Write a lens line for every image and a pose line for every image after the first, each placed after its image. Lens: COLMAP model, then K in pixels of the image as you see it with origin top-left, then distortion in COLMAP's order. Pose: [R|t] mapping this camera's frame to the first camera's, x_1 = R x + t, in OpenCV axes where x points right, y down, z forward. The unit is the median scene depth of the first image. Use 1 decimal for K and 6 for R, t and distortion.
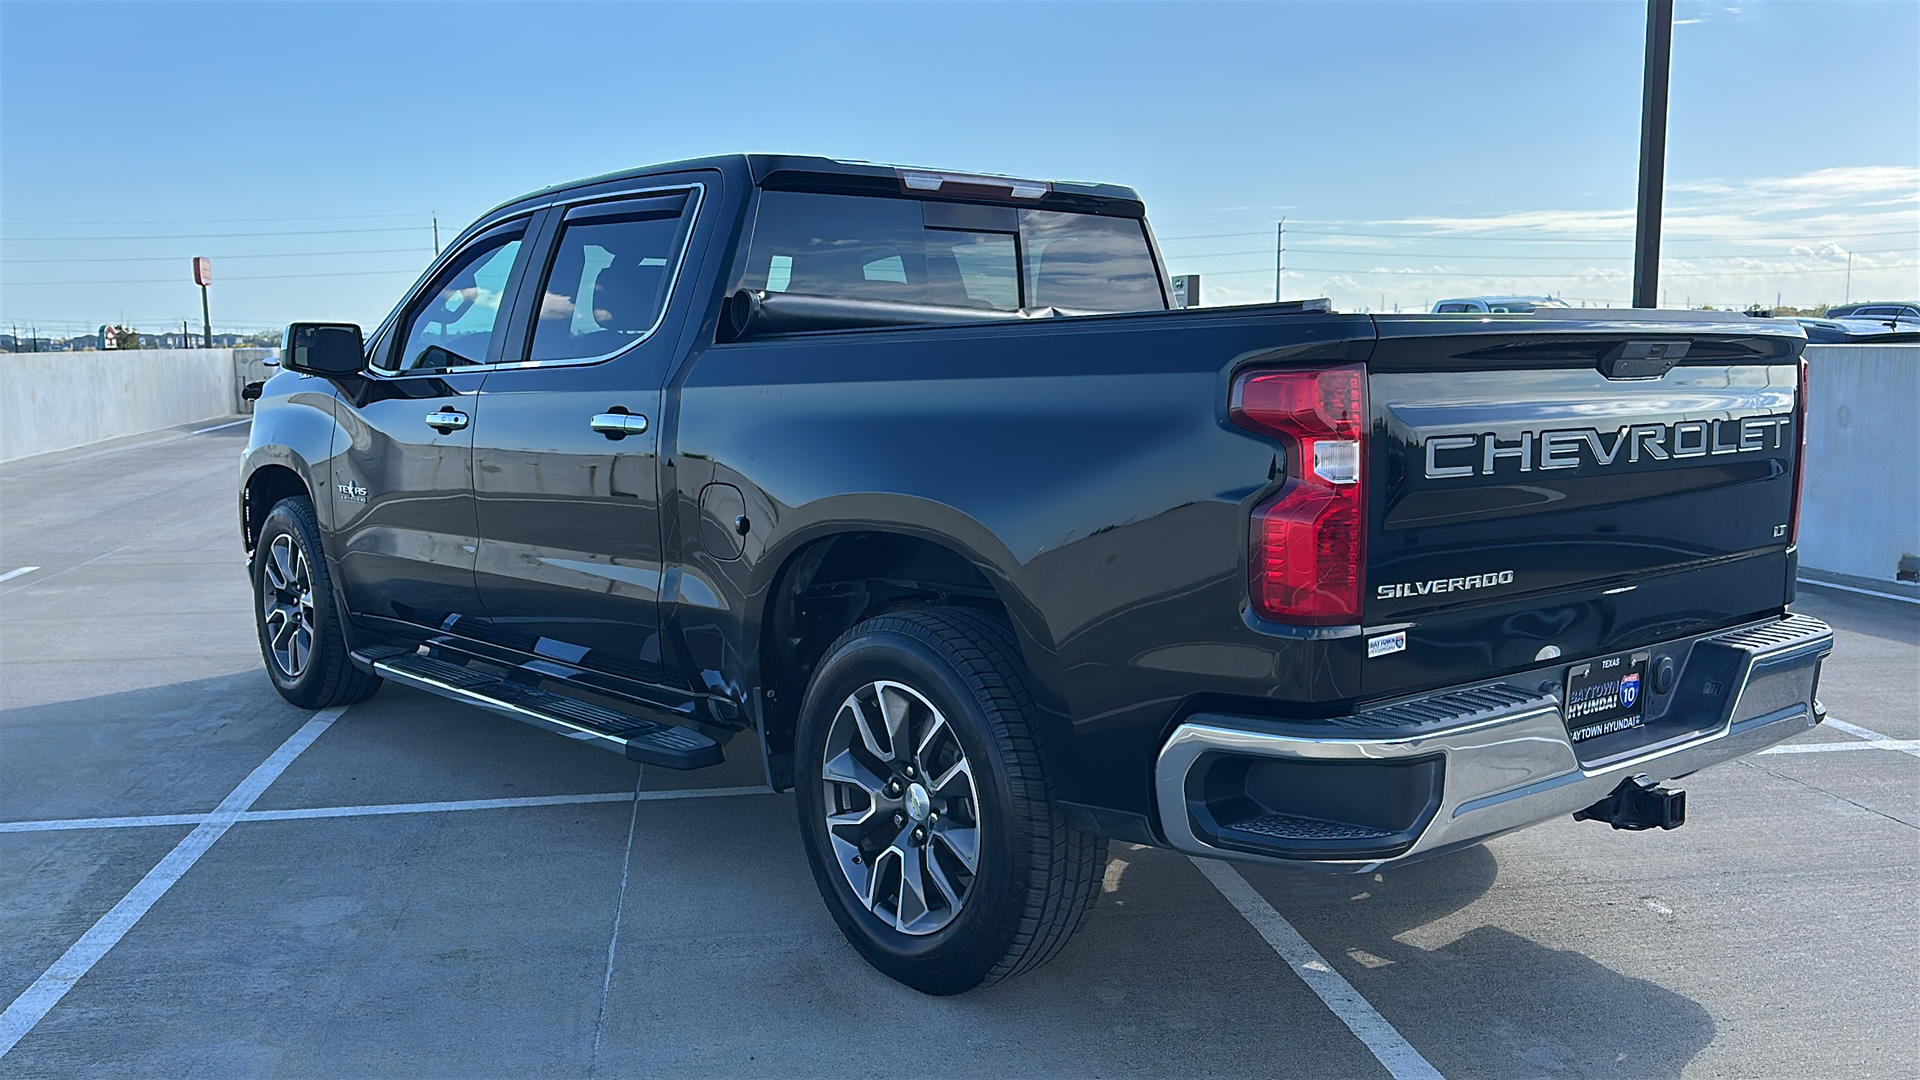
lens RADIAL K [[1634.4, 0, 960.0], [0, 1634.4, 540.0], [0, 0, 1]] dist [0.143062, -0.208479]
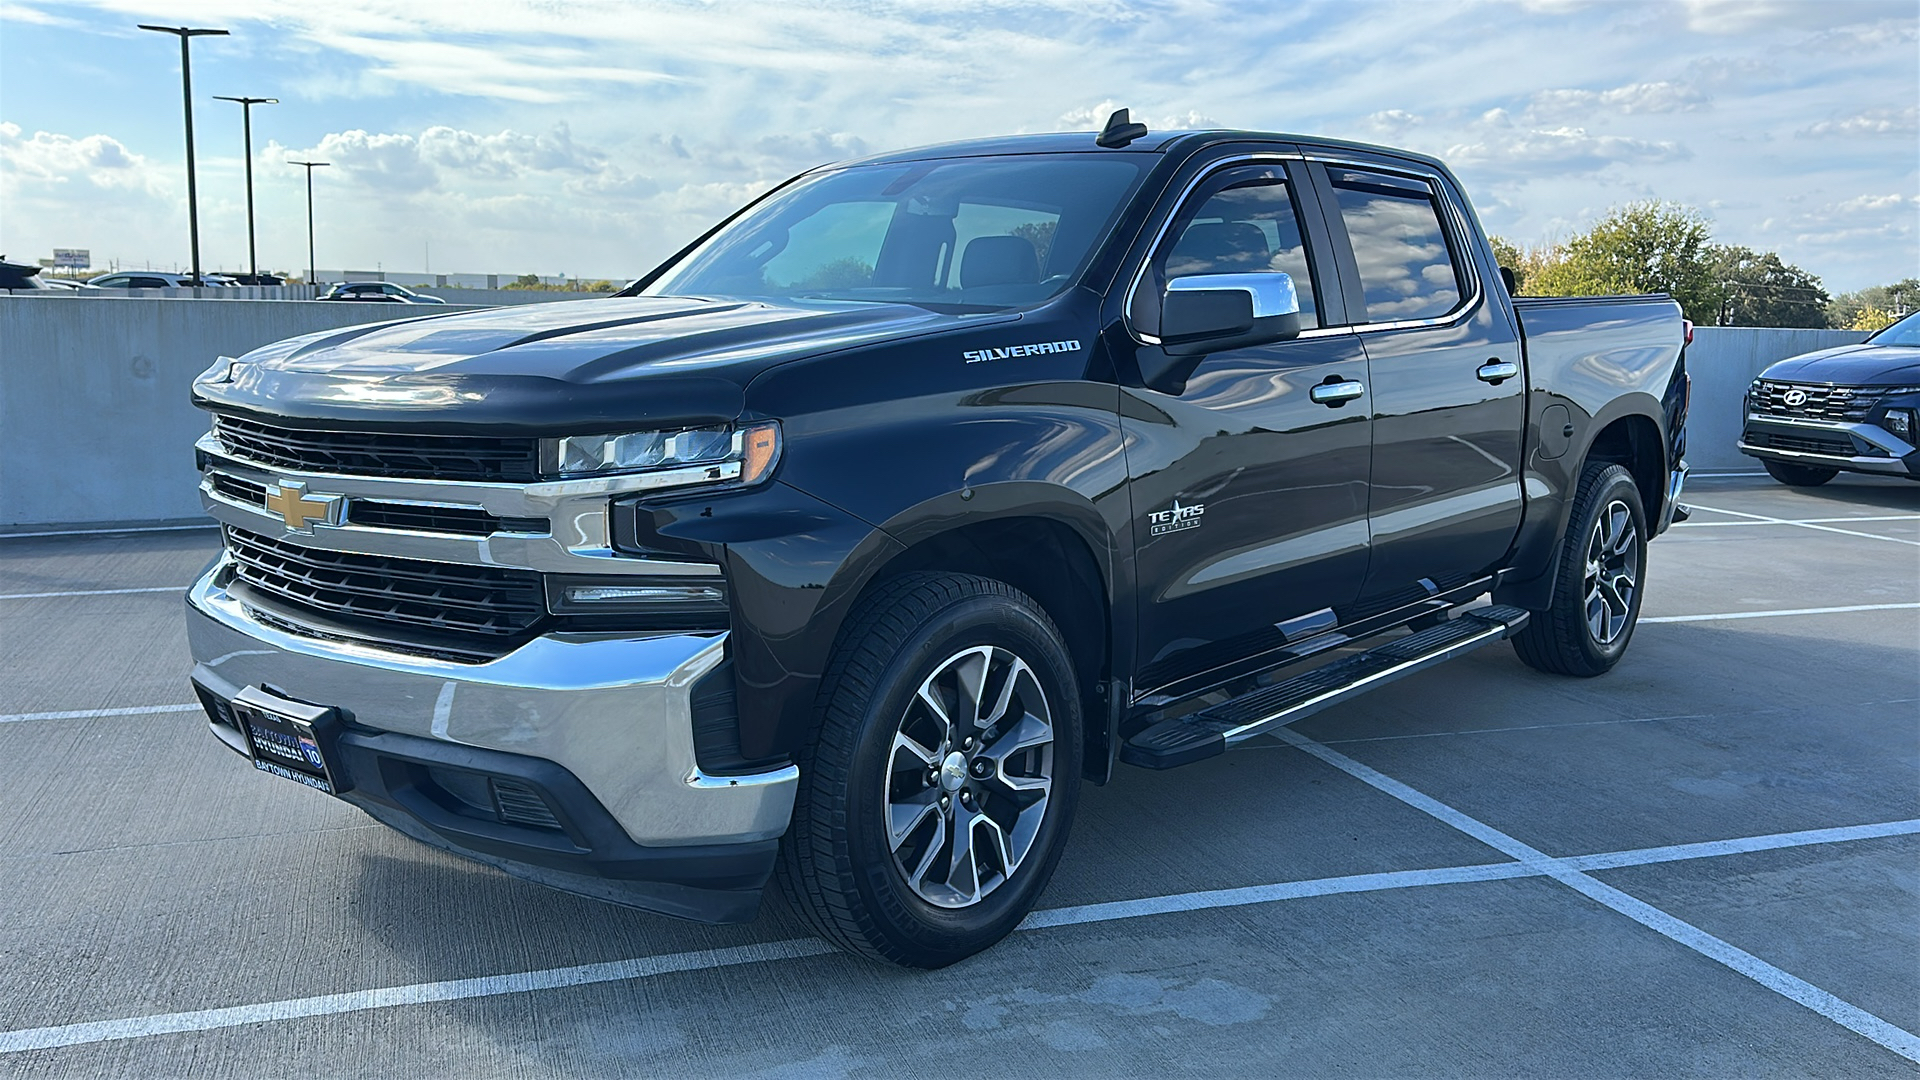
lens RADIAL K [[1665.5, 0, 958.0], [0, 1665.5, 497.6], [0, 0, 1]] dist [0.121668, -0.197379]
pose [[-0.162243, -0.111746, 0.980403, -1.546180], [0.104945, 0.985978, 0.129749, -0.204795], [-0.981154, 0.123939, -0.148241, 1.783995]]
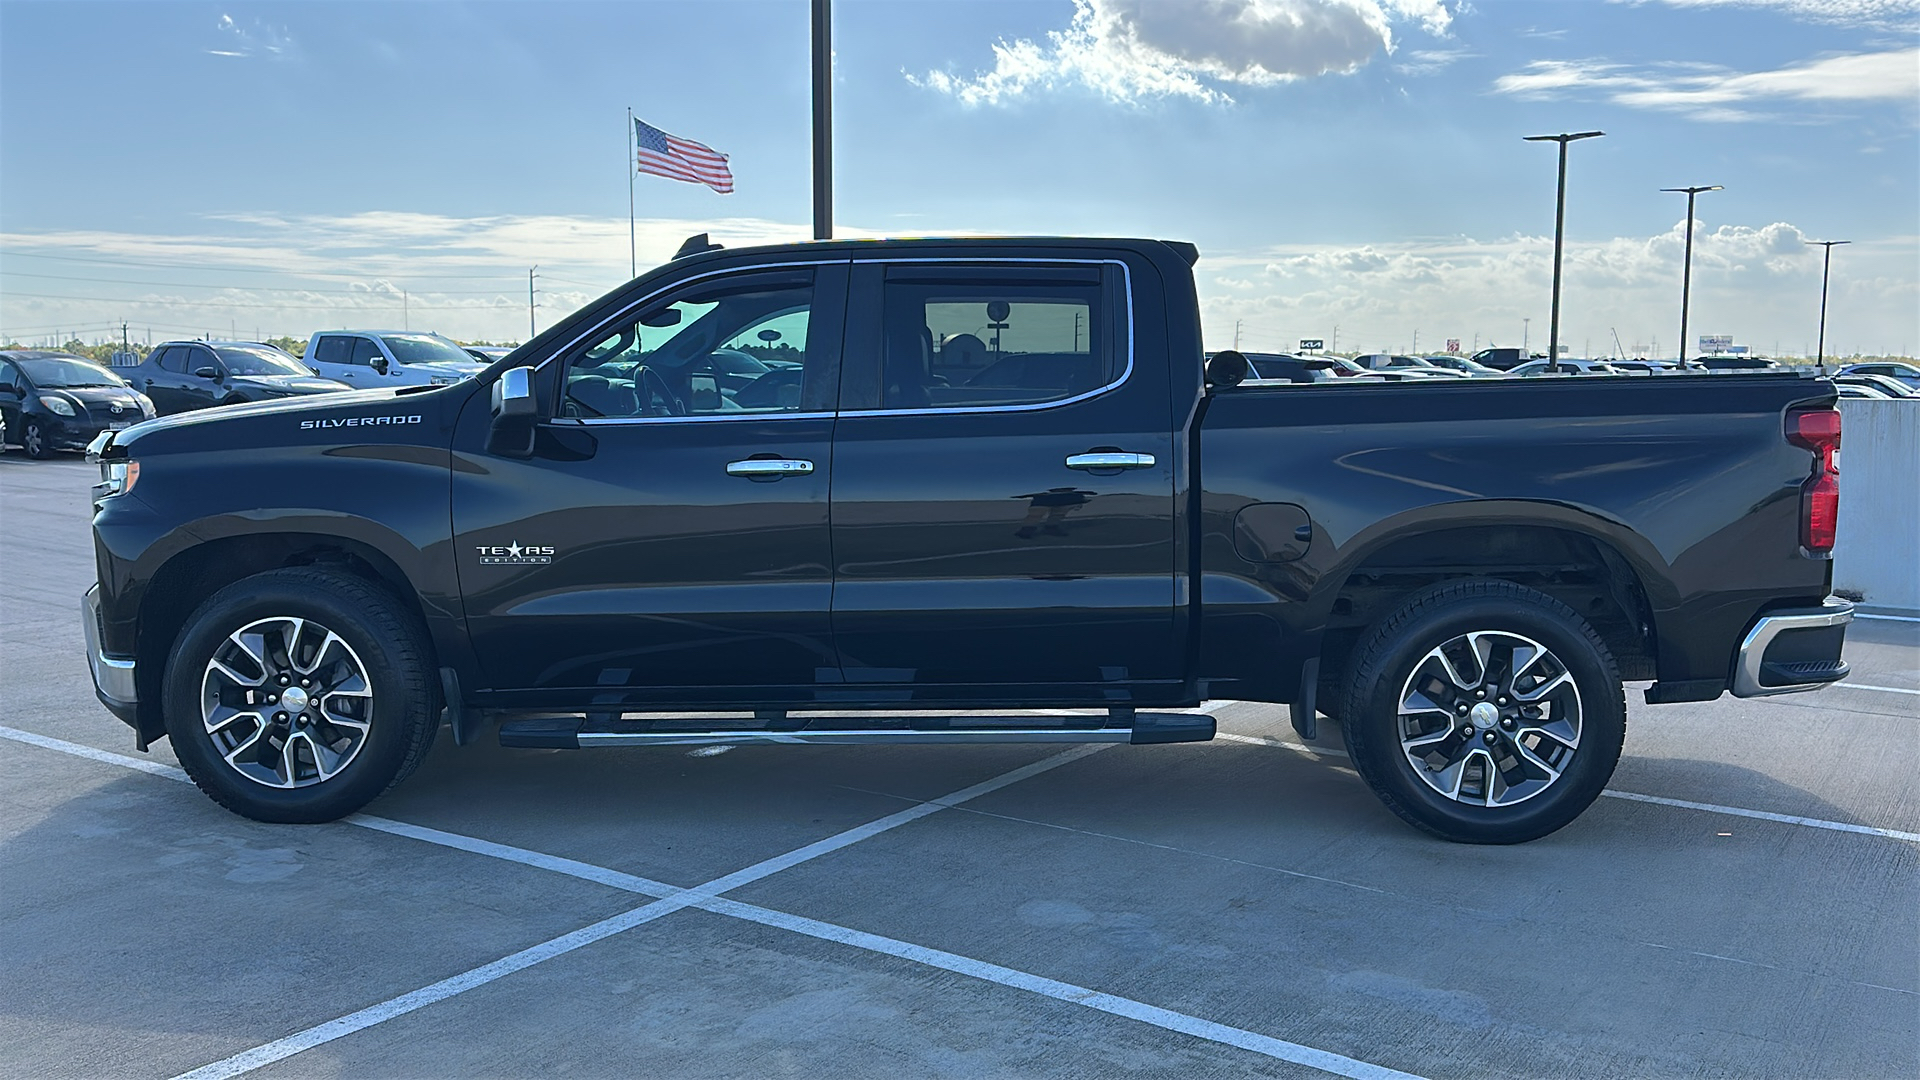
lens RADIAL K [[1645.2, 0, 963.9], [0, 1645.2, 535.4], [0, 0, 1]] dist [0.102038, -0.156834]
pose [[0.688669, -0.064751, 0.722179, -1.267627], [0.079291, 0.996757, 0.013757, -0.047400], [-0.720727, 0.047788, 0.691570, 0.300563]]
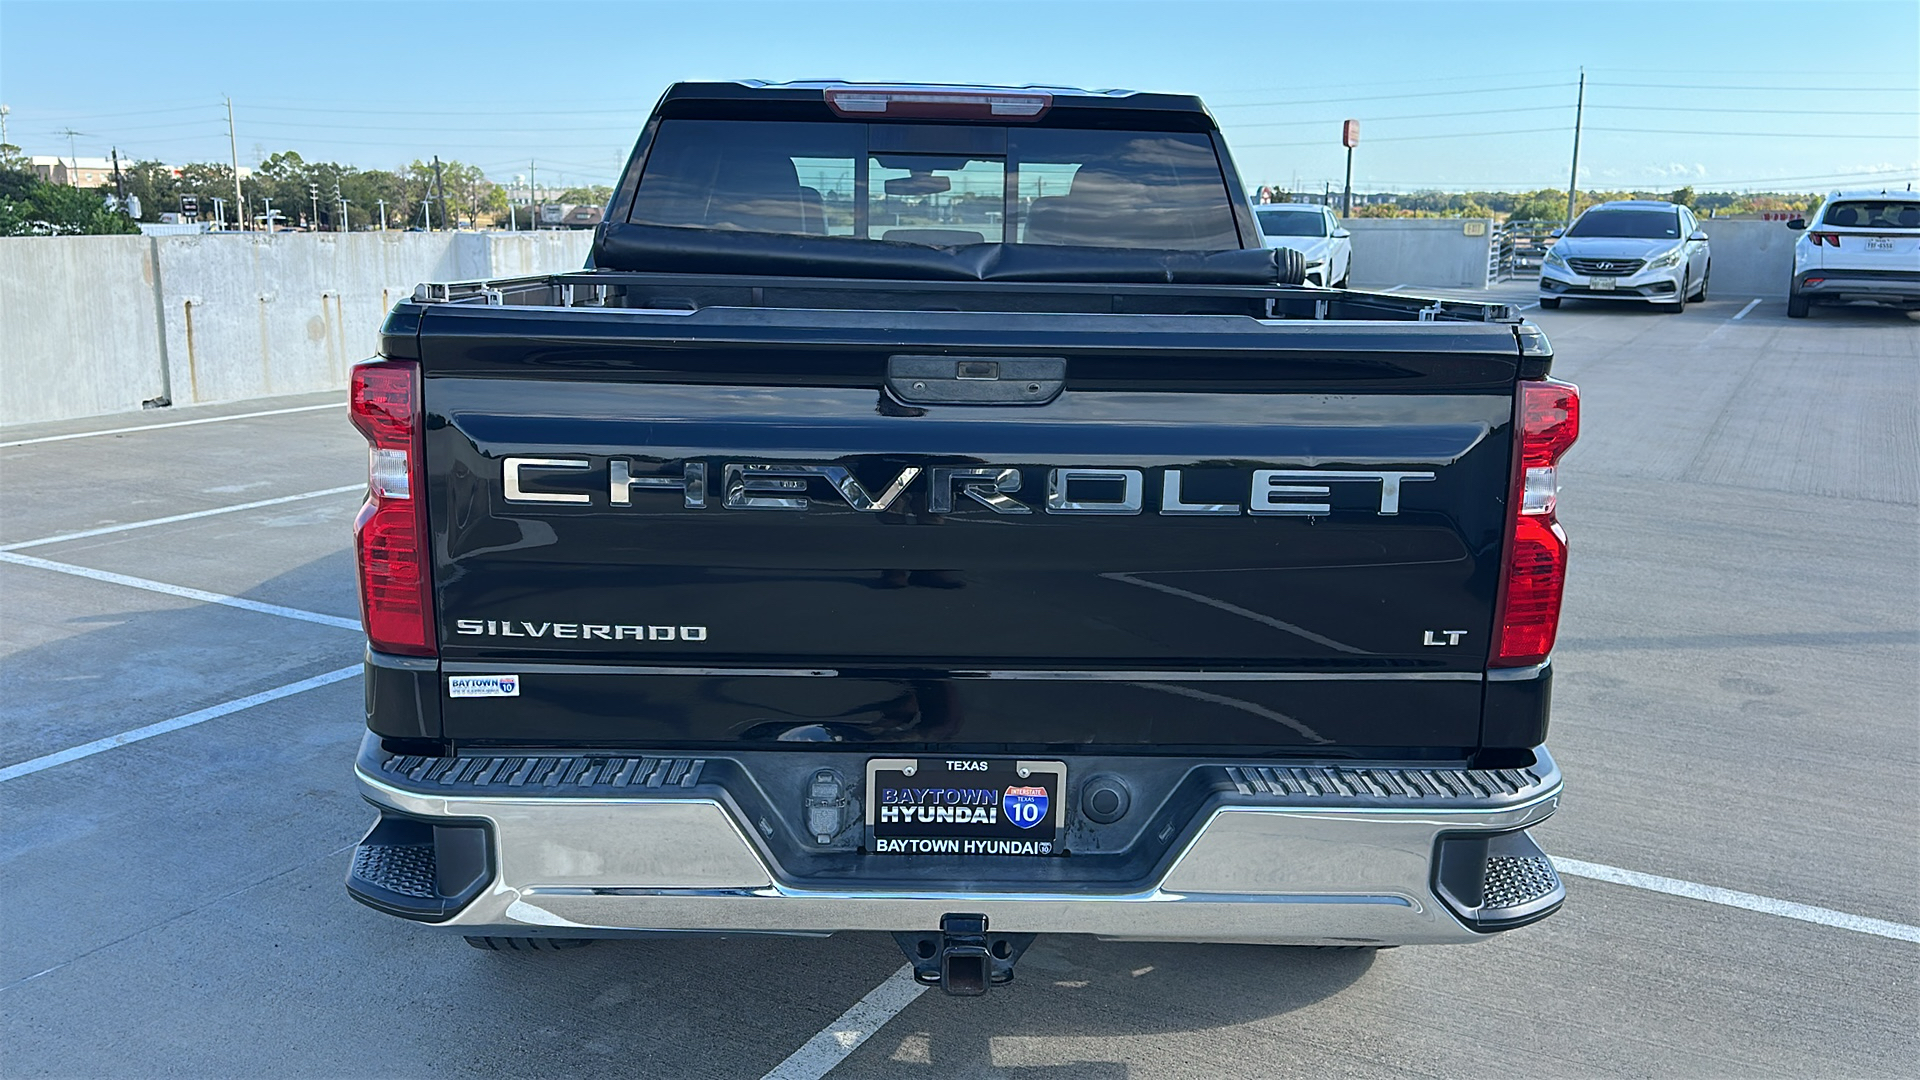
lens RADIAL K [[1644.7, 0, 955.3], [0, 1644.7, 532.0], [0, 0, 1]] dist [0.118549, -0.193927]
pose [[0.784314, 0.138133, -0.604790, 0.728883], [-0.090737, 0.989954, 0.108433, -0.101134], [0.613693, -0.030168, 0.788968, 0.346590]]
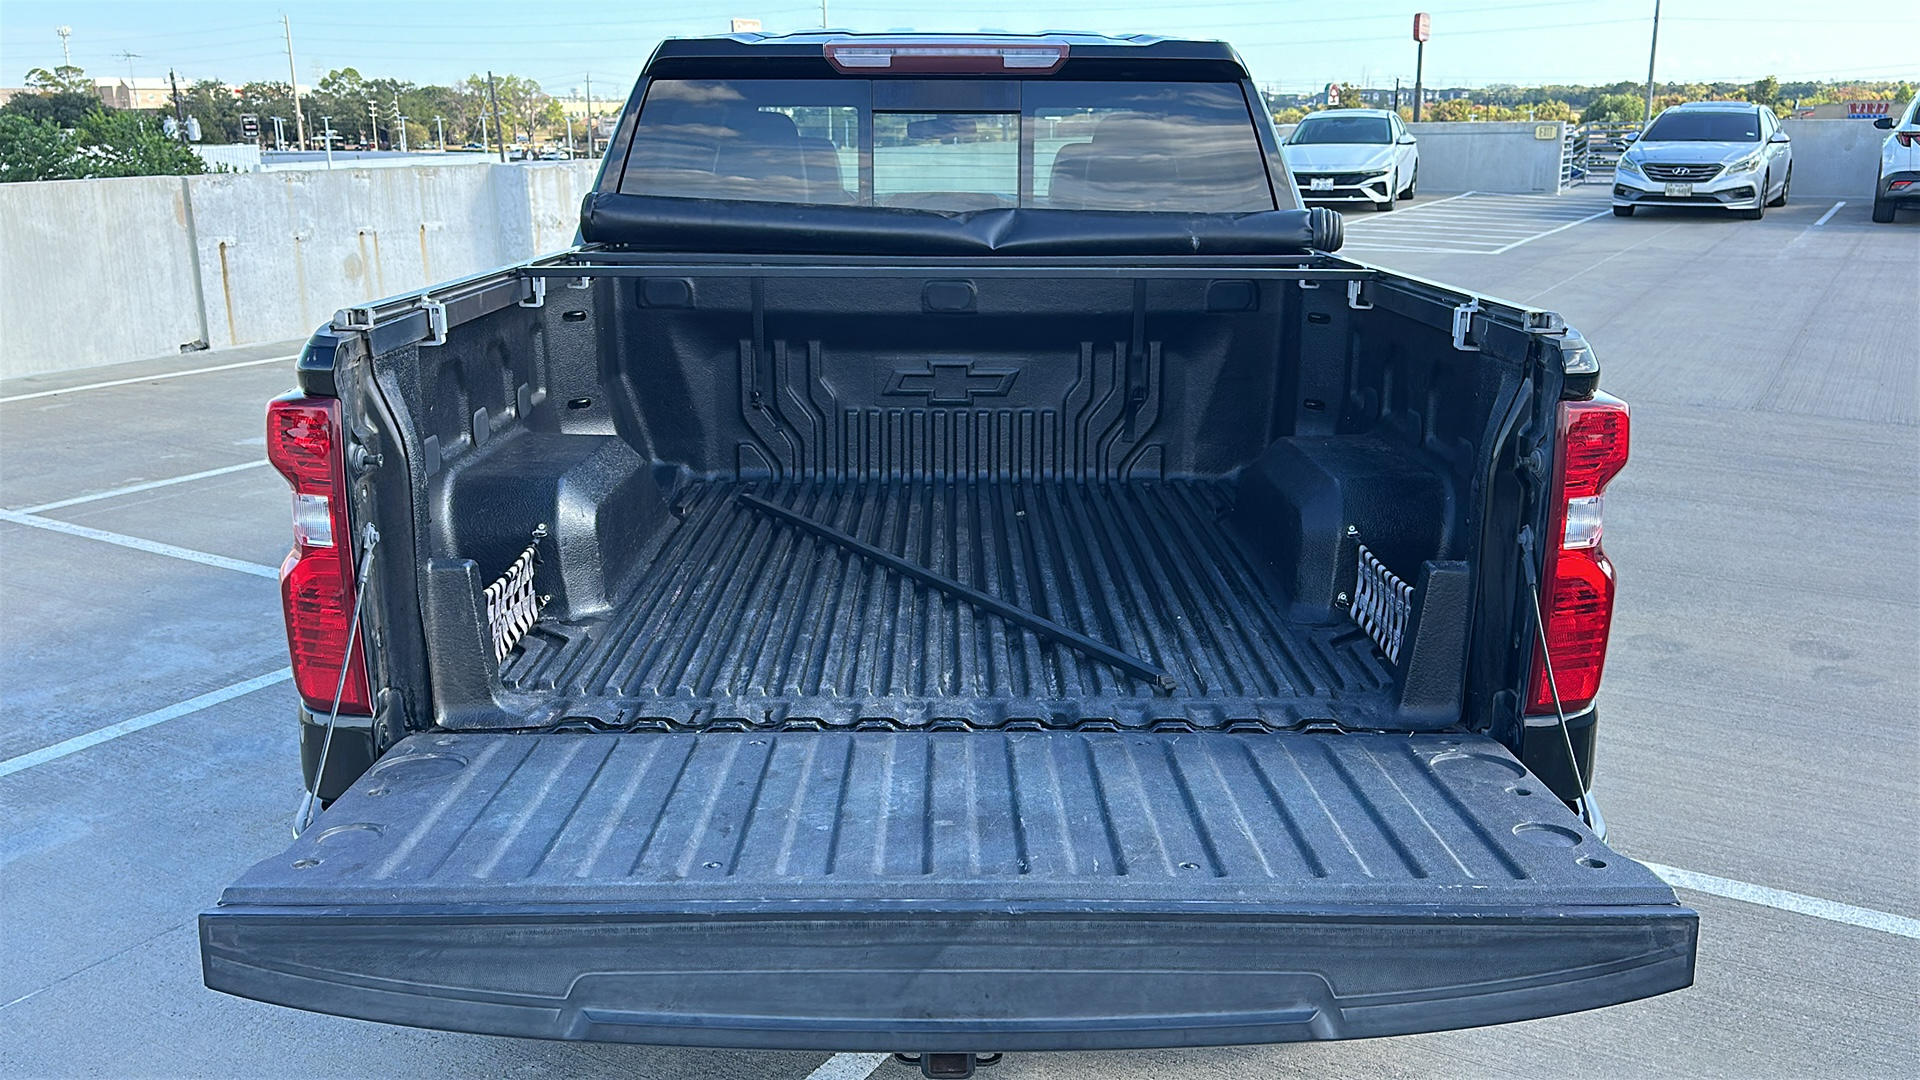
lens RADIAL K [[1645.2, 0, 963.9], [0, 1645.2, 535.4], [0, 0, 1]] dist [0.102038, -0.156834]
pose [[0.765161, 0.164897, -0.622364, 0.709375], [-0.075839, 0.983000, 0.167209, -0.144274], [0.639356, -0.080743, 0.764659, 0.416740]]
